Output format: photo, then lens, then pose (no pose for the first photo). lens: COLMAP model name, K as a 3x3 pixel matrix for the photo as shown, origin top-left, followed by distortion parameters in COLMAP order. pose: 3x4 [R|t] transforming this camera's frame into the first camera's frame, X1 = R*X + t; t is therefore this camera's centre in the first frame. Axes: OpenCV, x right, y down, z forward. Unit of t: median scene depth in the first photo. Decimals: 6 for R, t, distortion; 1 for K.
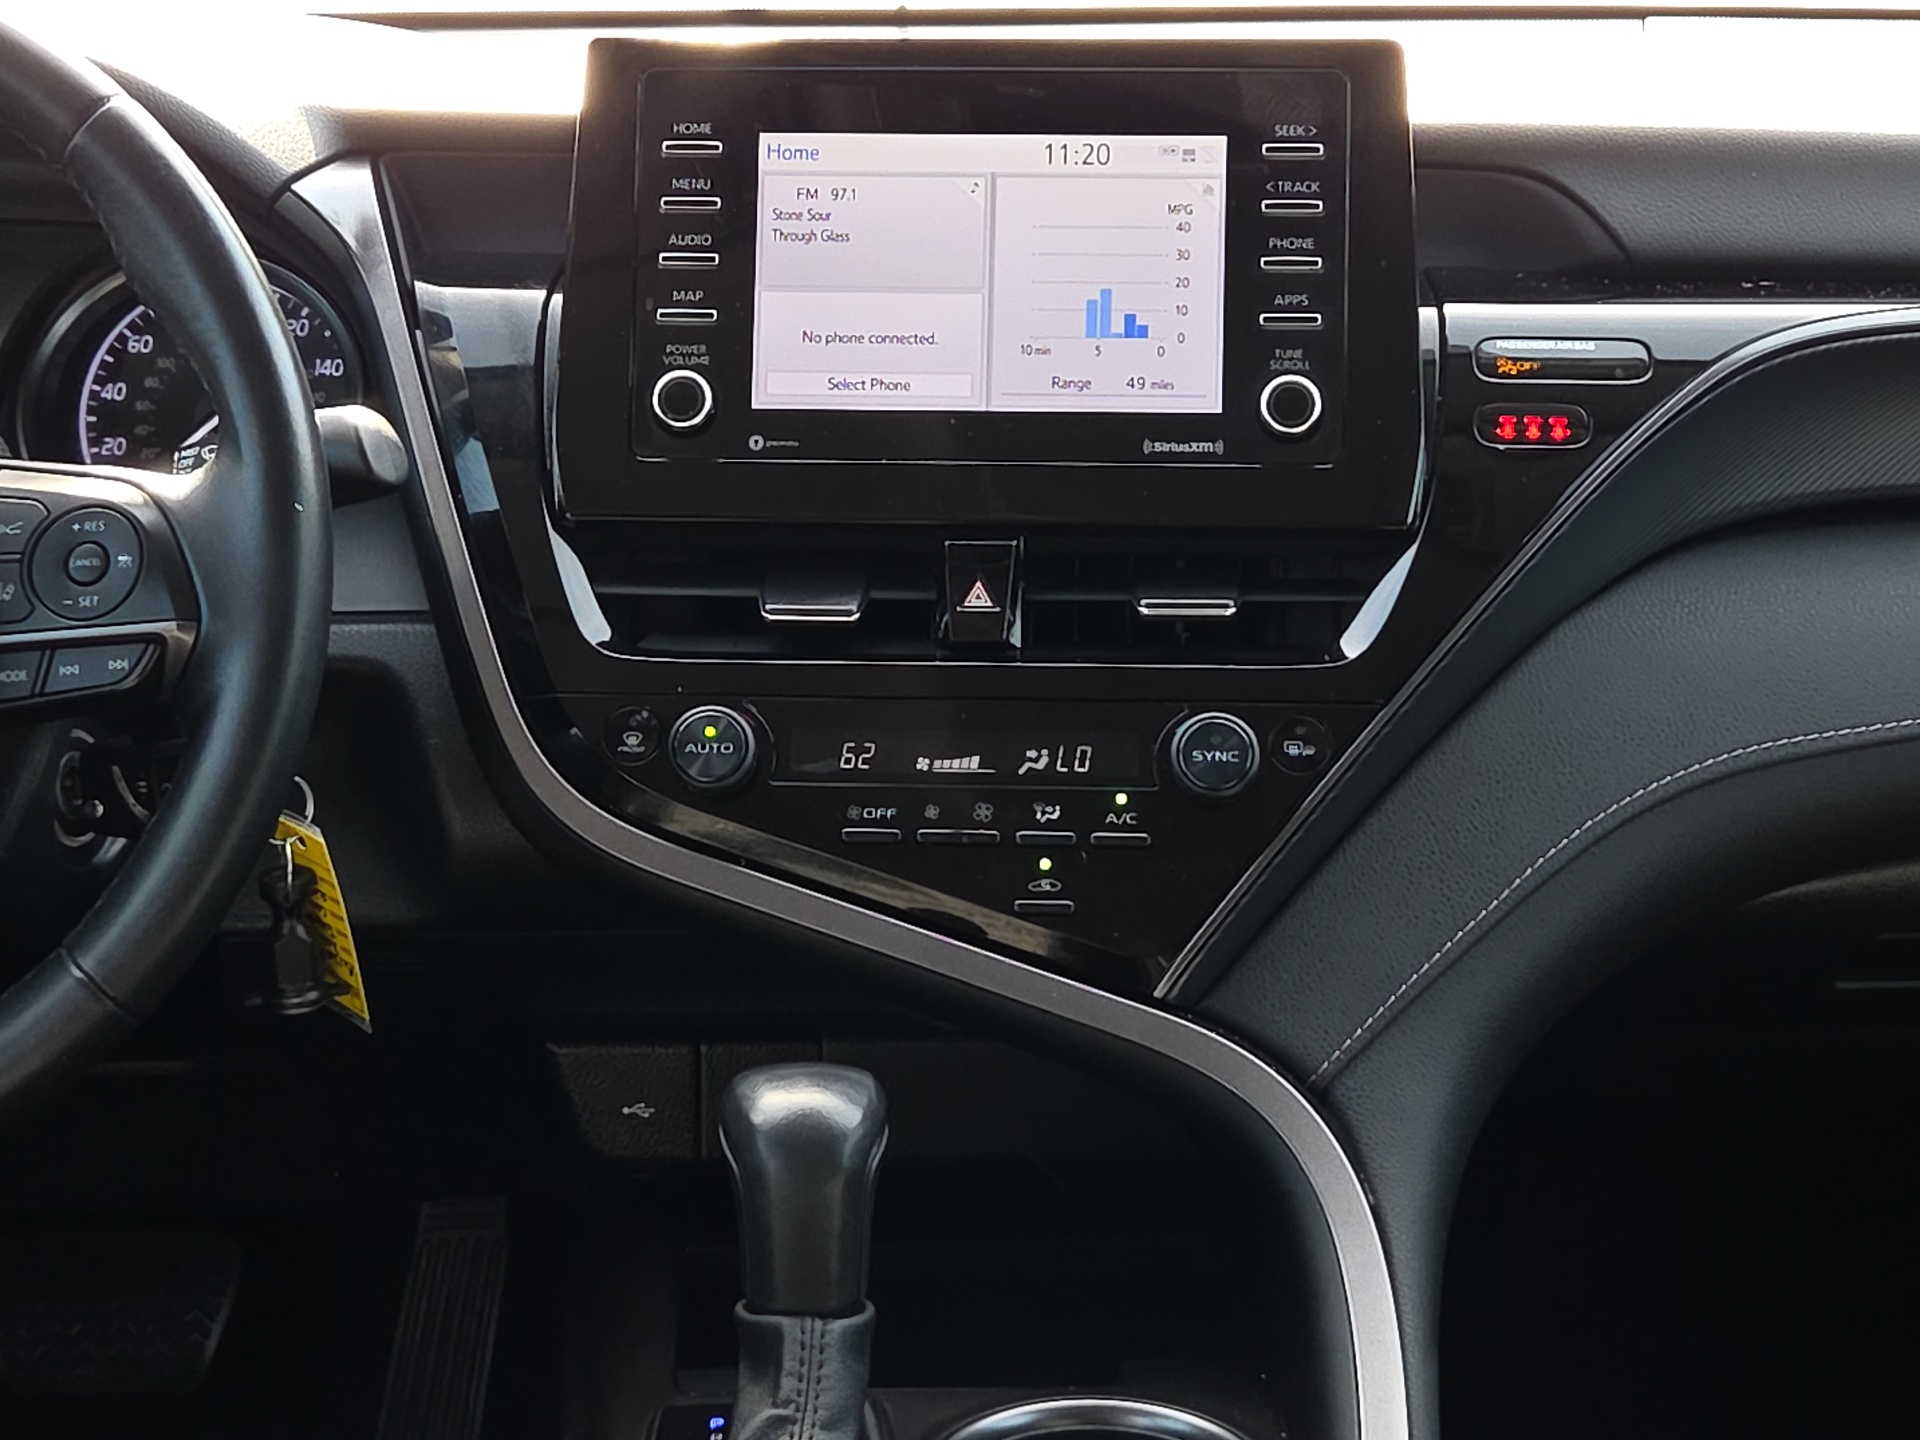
lens RADIAL K [[3595.4, 0, 924.8], [0, 3595.4, 692.3], [0, 0, 1]] dist [0.106079, 0.000000]
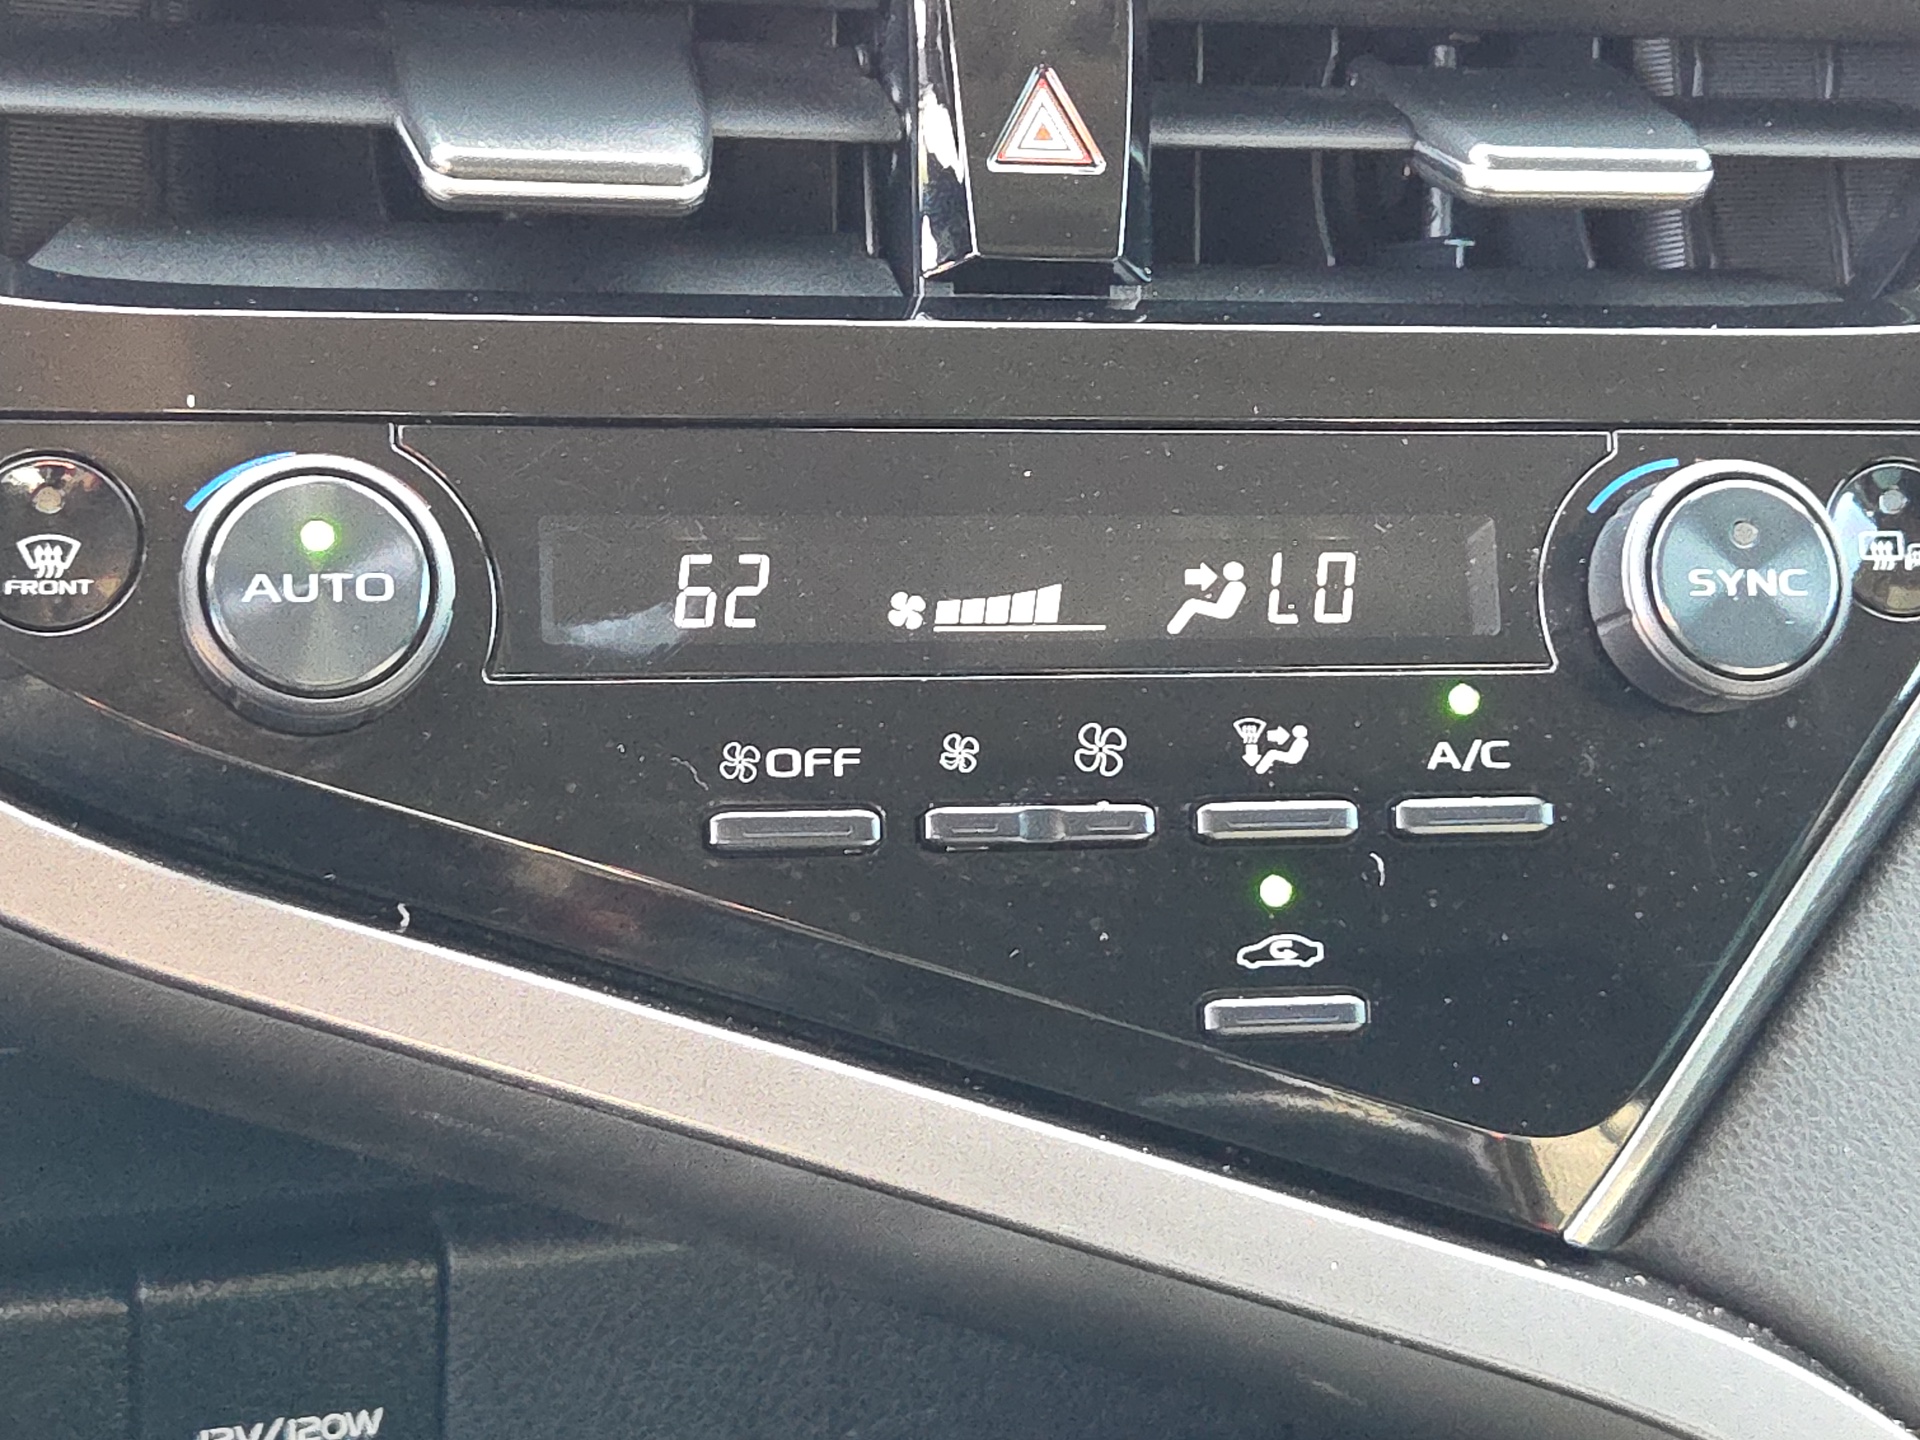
lens RADIAL K [[3489.6, 0, 956.8], [0, 3489.6, 726.3], [0, 0, 1]] dist [0.029904, 0.000000]
pose [[0.951341, -0.034918, 0.306156, -0.099501], [-0.002189, 0.992768, 0.120030, -0.009755], [-0.308133, -0.114859, 0.944384, 0.666497]]
